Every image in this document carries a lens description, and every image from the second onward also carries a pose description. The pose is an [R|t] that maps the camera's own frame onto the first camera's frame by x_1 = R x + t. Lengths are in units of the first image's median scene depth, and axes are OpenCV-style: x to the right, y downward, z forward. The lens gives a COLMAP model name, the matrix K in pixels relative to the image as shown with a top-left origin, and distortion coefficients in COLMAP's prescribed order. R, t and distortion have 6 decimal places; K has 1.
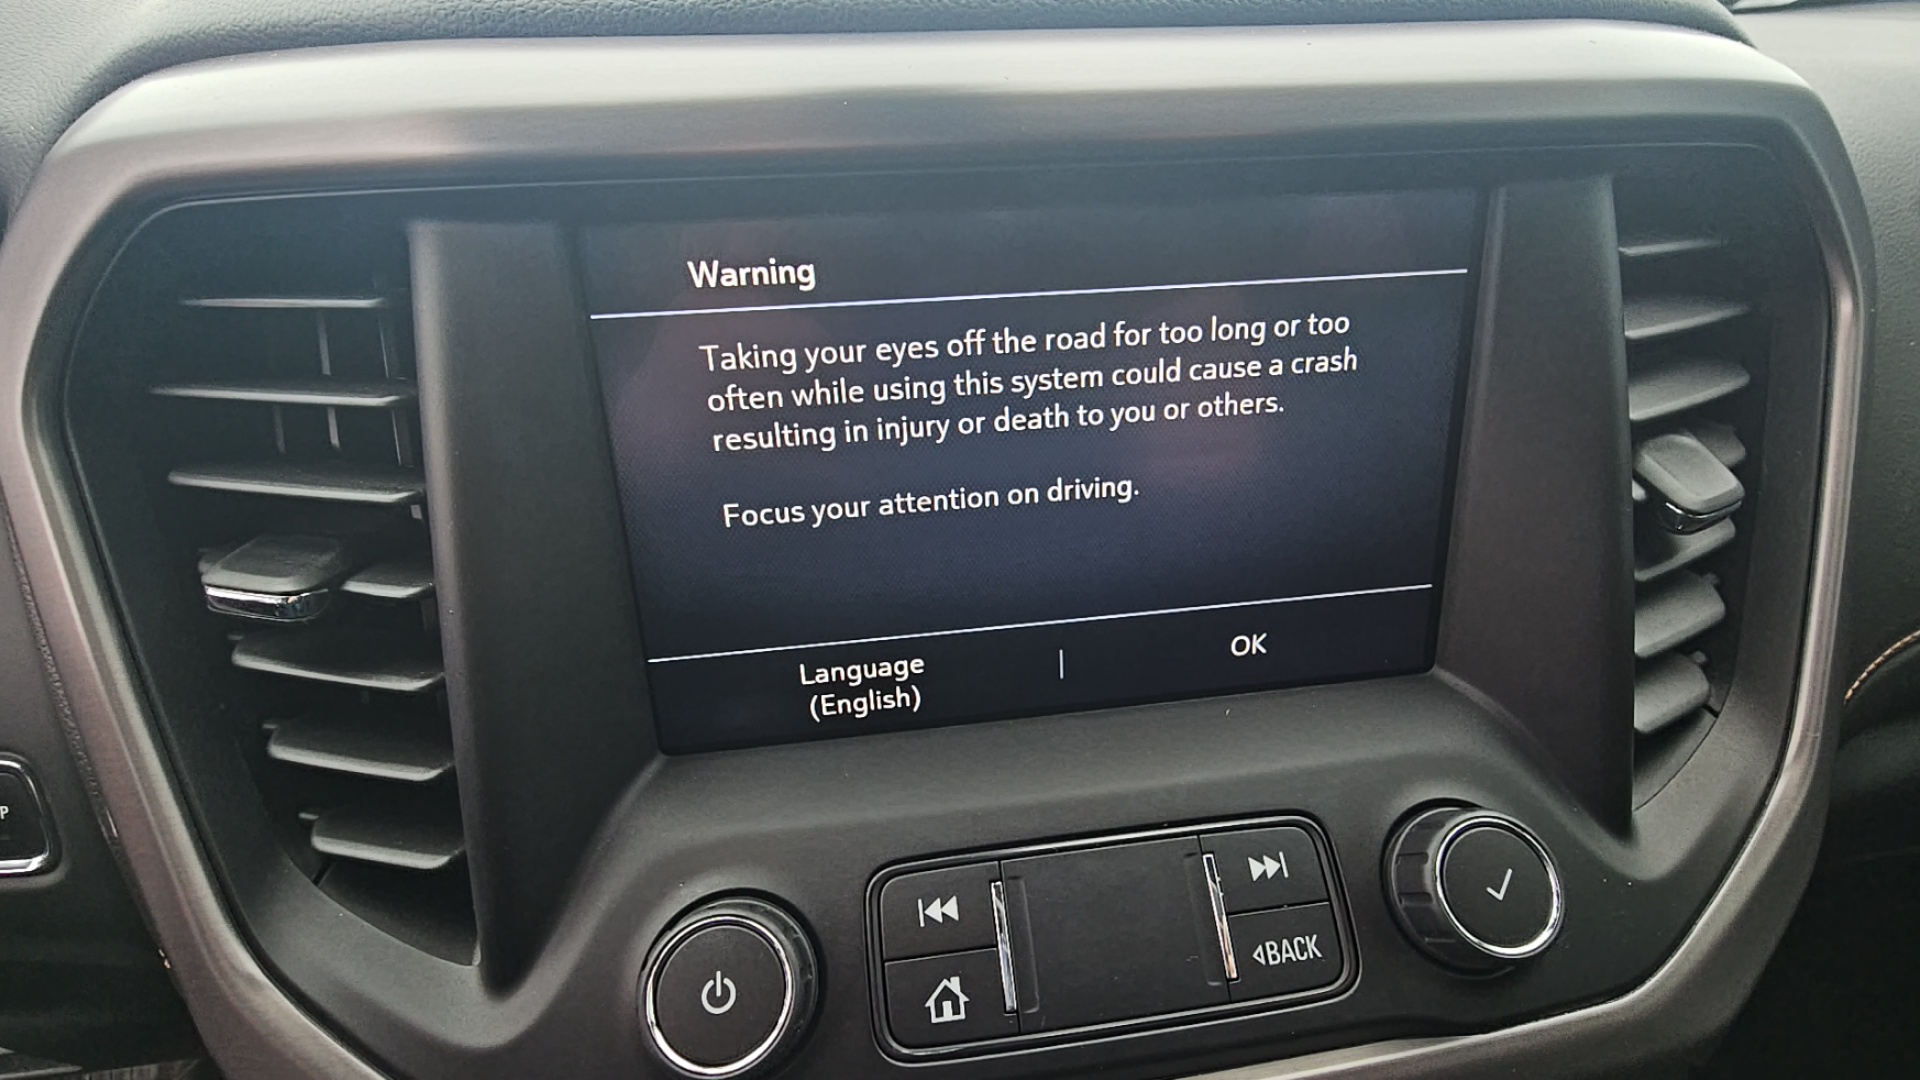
lens RADIAL K [[917.9, 0, 971.3], [0, 917.9, 557.6], [0, 0, 1]] dist [0.006958, -0.005344]
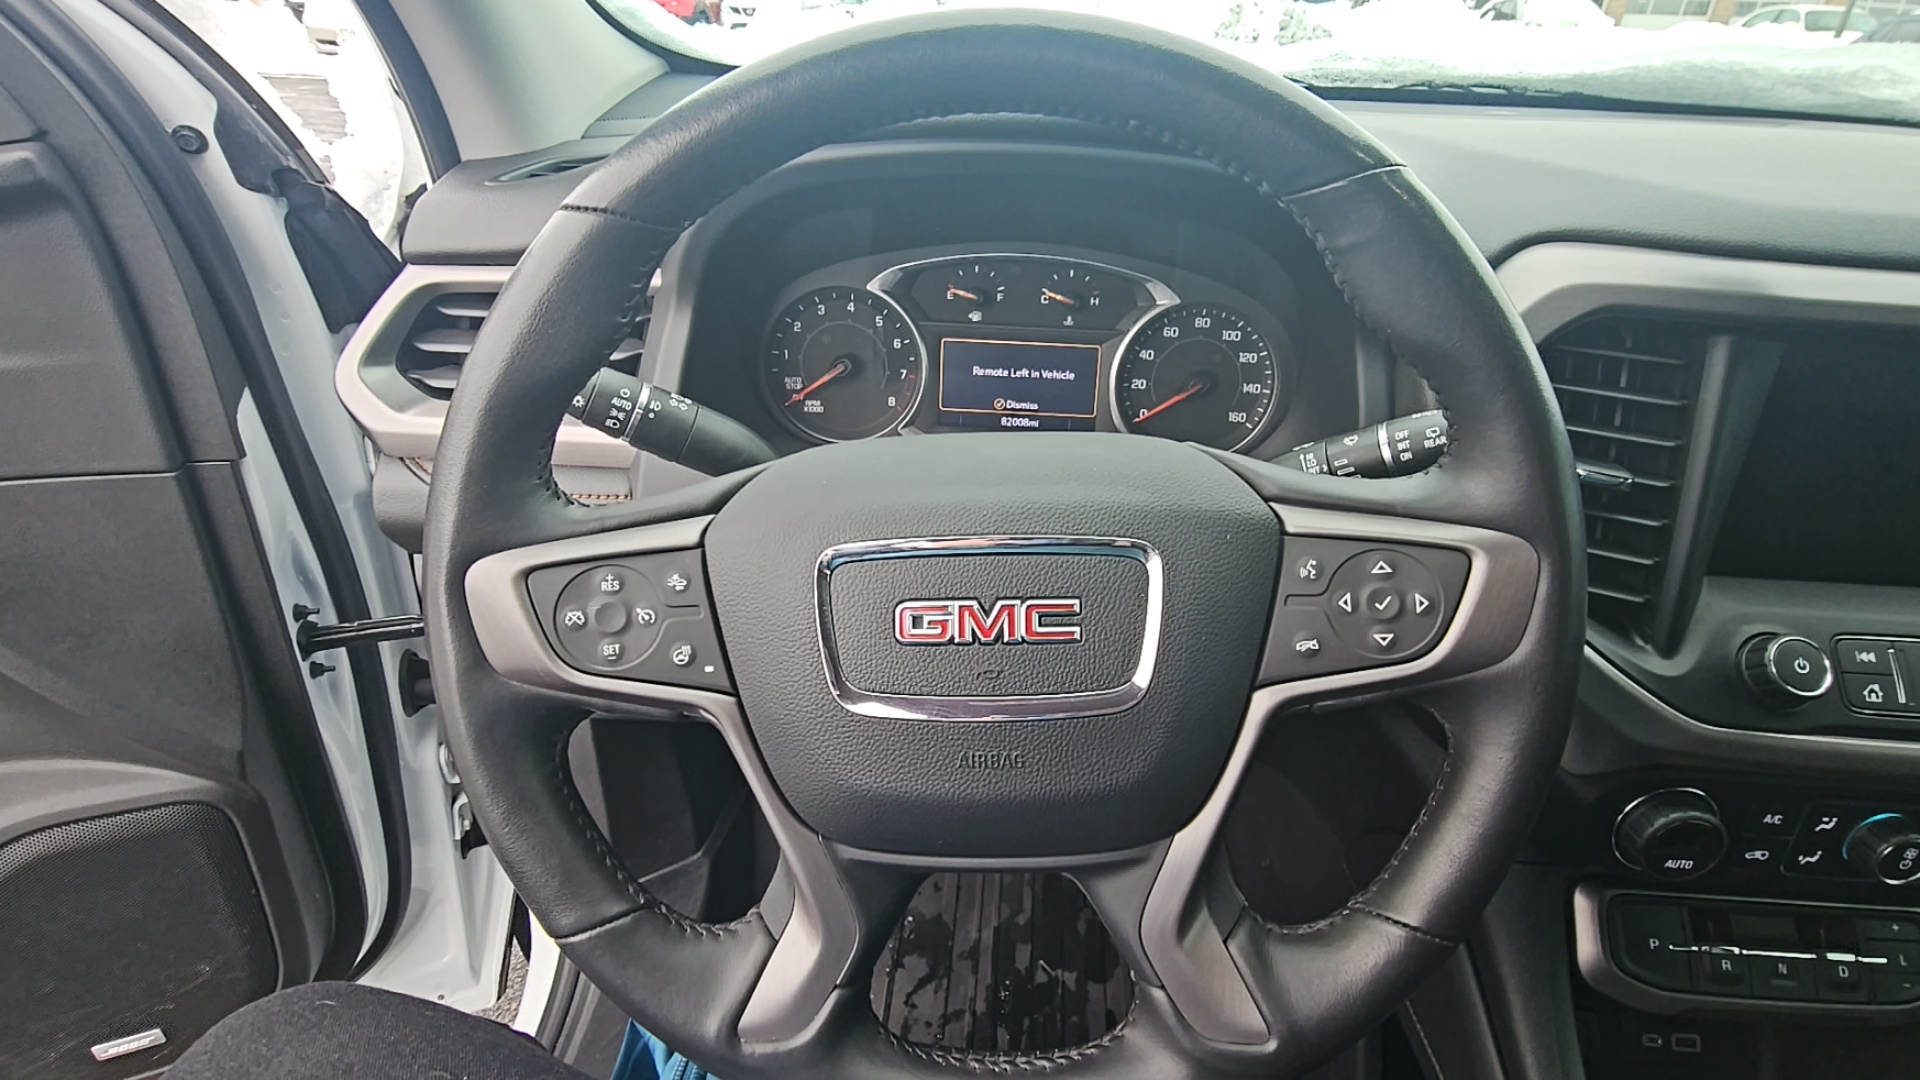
lens RADIAL K [[917.9, 0, 978.2], [0, 917.9, 549.5], [0, 0, 1]] dist [0.006958, -0.005344]
pose [[0.978419, 0.150528, -0.141555, -1.870979], [-0.141208, 0.987226, 0.073789, 0.262059], [0.150854, -0.052208, 0.987177, -1.531805]]
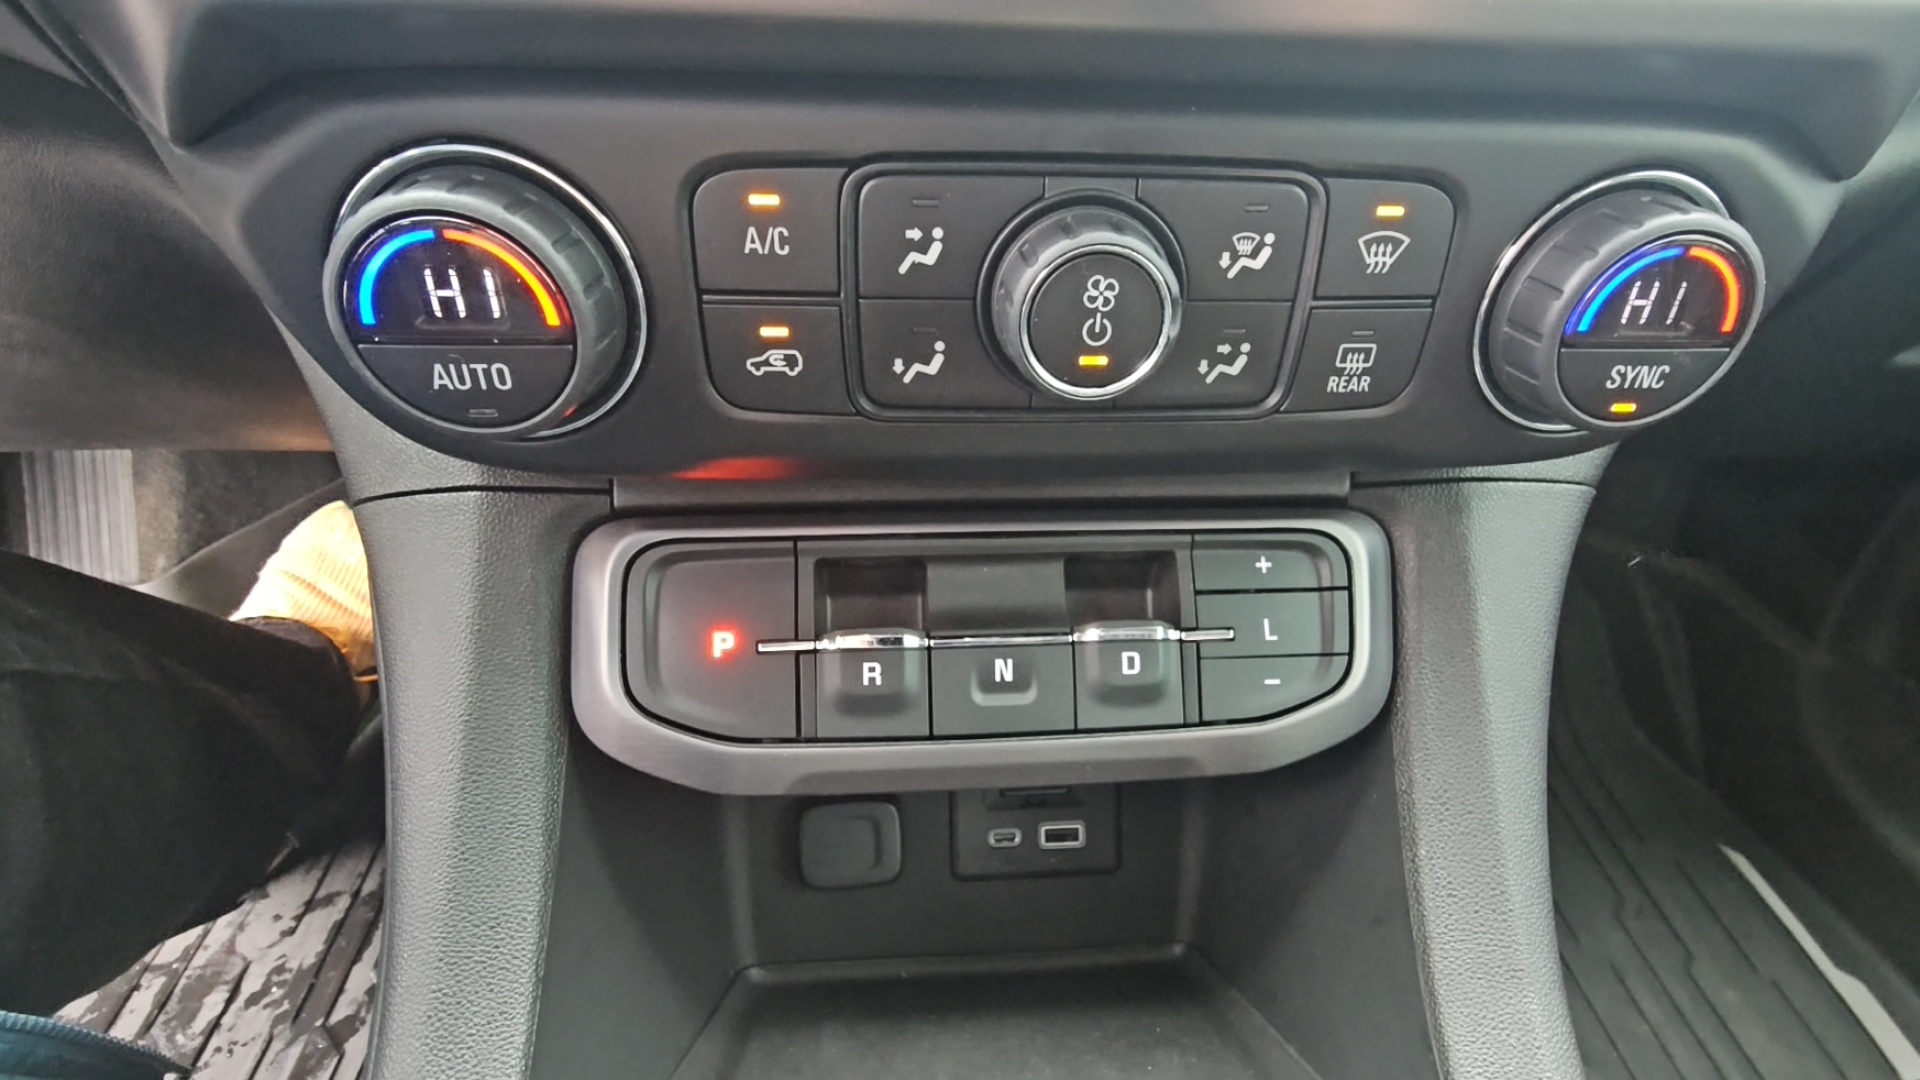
lens RADIAL K [[917.9, 0, 975.0], [0, 917.9, 551.0], [0, 0, 1]] dist [0.006958, -0.005344]
pose [[0.995754, 0.090872, -0.014692, 0.113298], [-0.085794, 0.974009, 0.209634, 0.911775], [0.033360, -0.207484, 0.977669, 0.200118]]
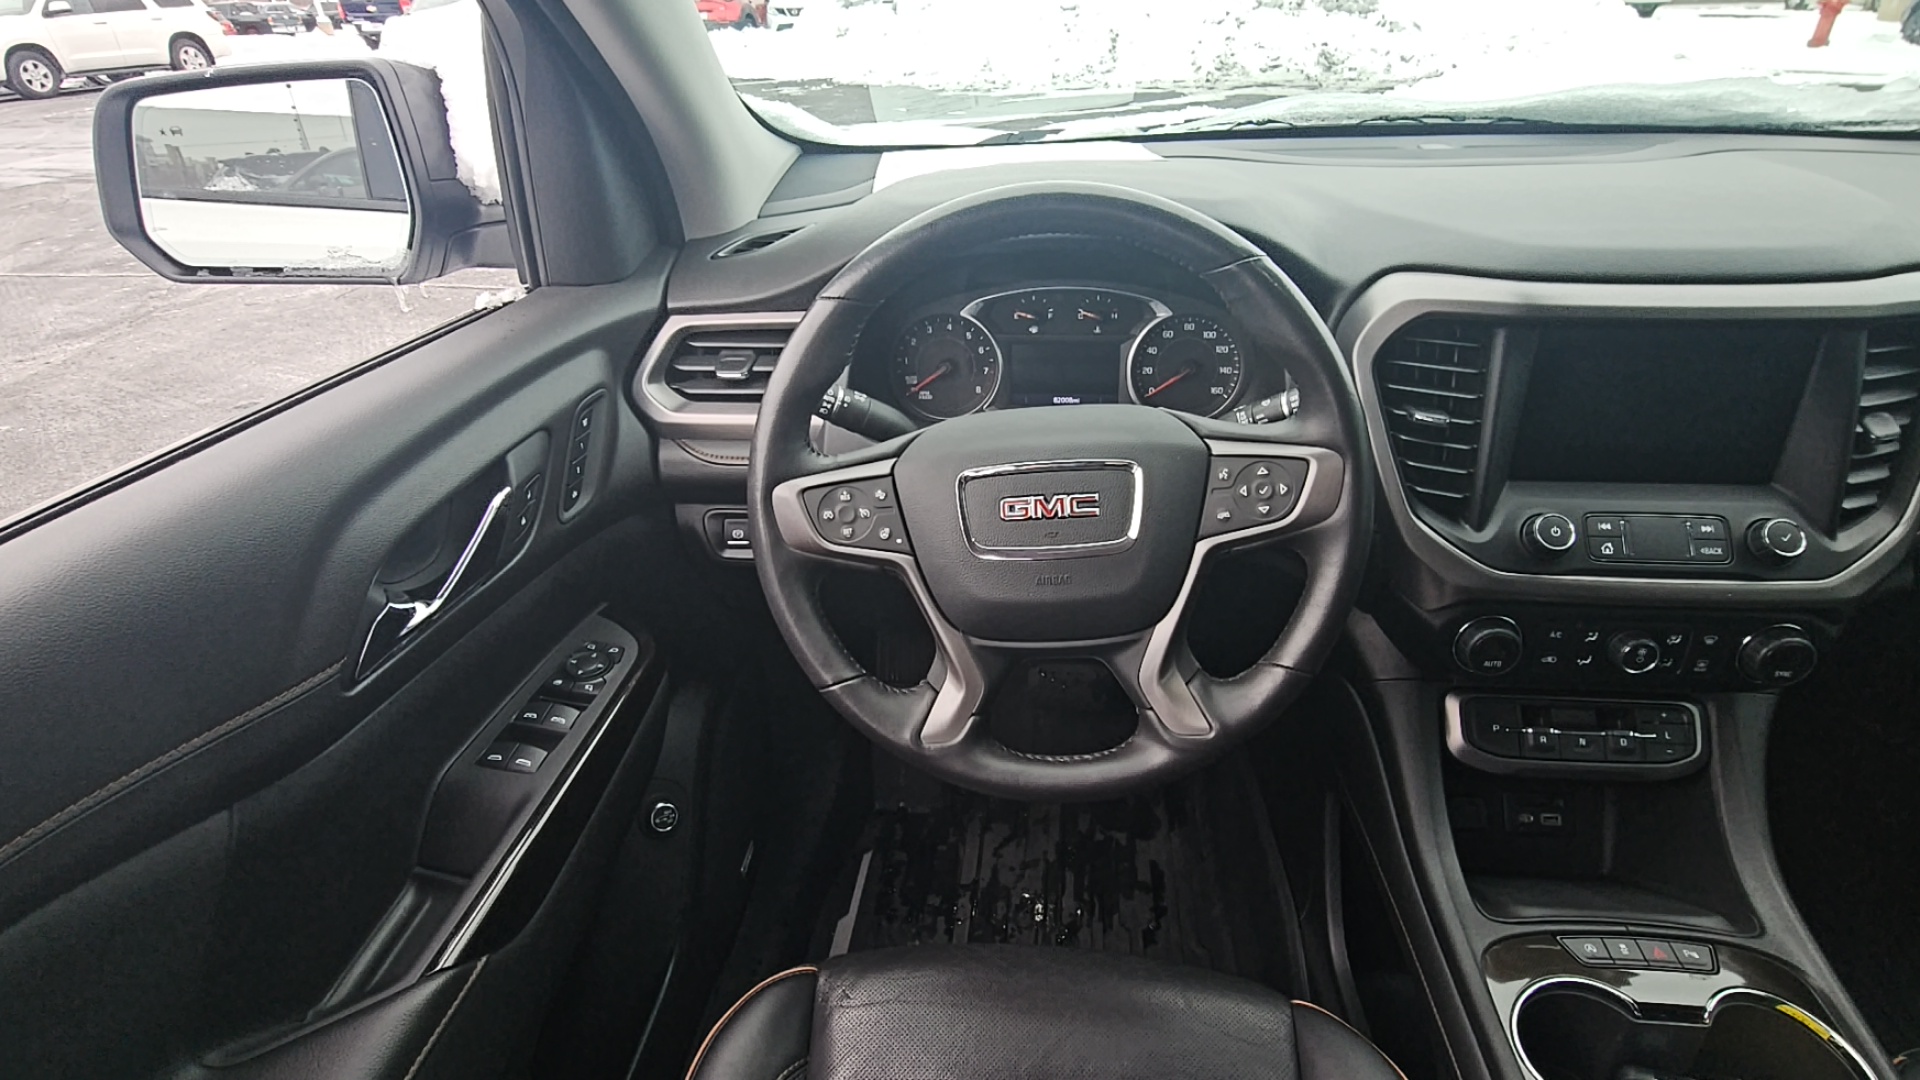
lens RADIAL K [[917.9, 0, 977.7], [0, 917.9, 549.0], [0, 0, 1]] dist [0.006958, -0.005344]
pose [[0.972280, 0.122269, -0.199303, -1.670728], [-0.104139, 0.989615, 0.099079, 0.367527], [0.209347, -0.075577, 0.974916, -2.985375]]
